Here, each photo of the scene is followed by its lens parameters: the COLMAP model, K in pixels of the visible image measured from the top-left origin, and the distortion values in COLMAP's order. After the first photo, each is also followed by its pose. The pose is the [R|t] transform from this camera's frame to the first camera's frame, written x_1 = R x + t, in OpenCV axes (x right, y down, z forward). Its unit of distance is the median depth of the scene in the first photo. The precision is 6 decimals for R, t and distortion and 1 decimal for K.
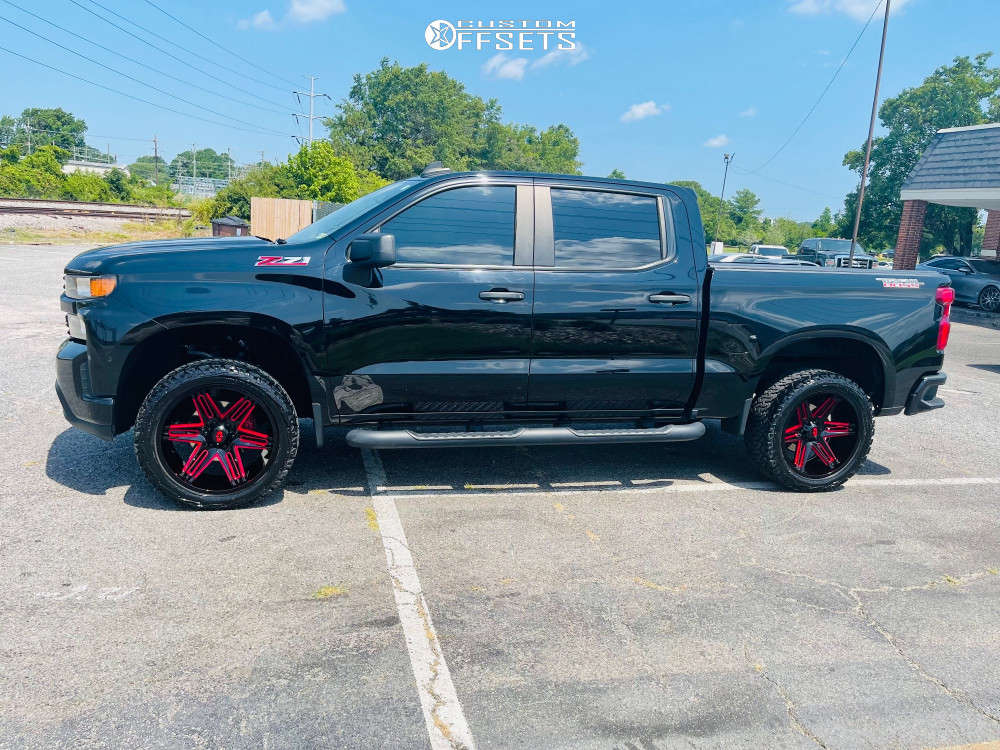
lens RADIAL K [[752.1, 0, 496.4], [0, 752.1, 370.6], [0, 0, 1]] dist [0.061037, -0.062204]
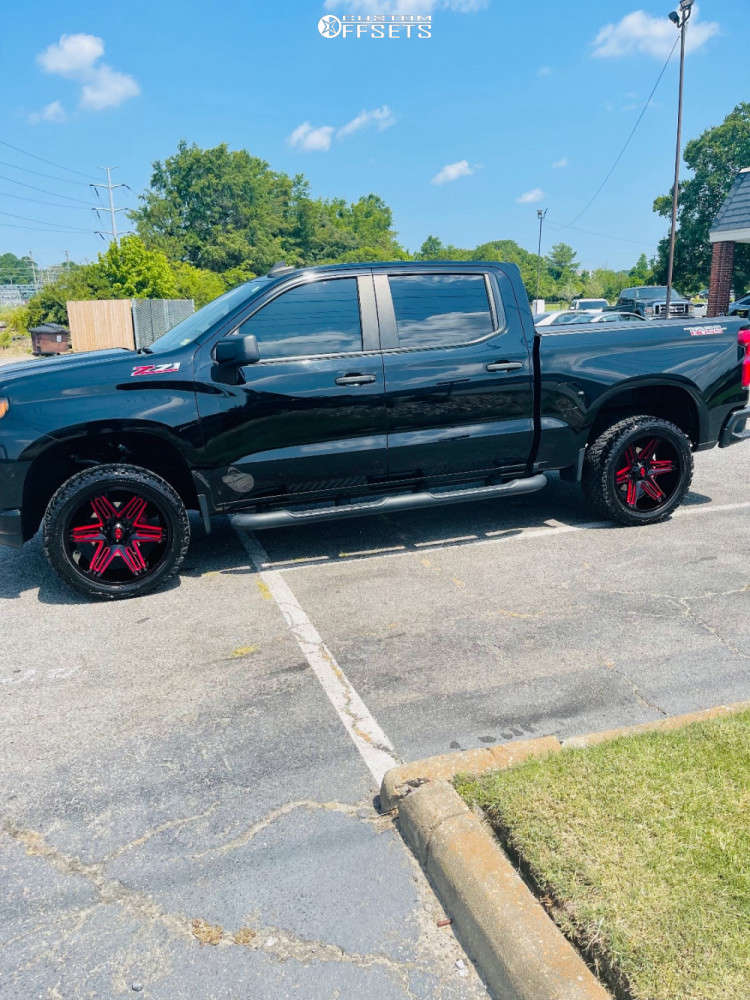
lens RADIAL K [[752.1, 0, 375.0], [0, 752.1, 500.0], [0, 0, 1]] dist [0.061037, -0.062204]
pose [[0.992489, -0.112389, 0.048322, -0.034355], [0.108922, 0.991636, 0.069236, 0.002000], [-0.055700, -0.063453, 0.996429, -0.104397]]
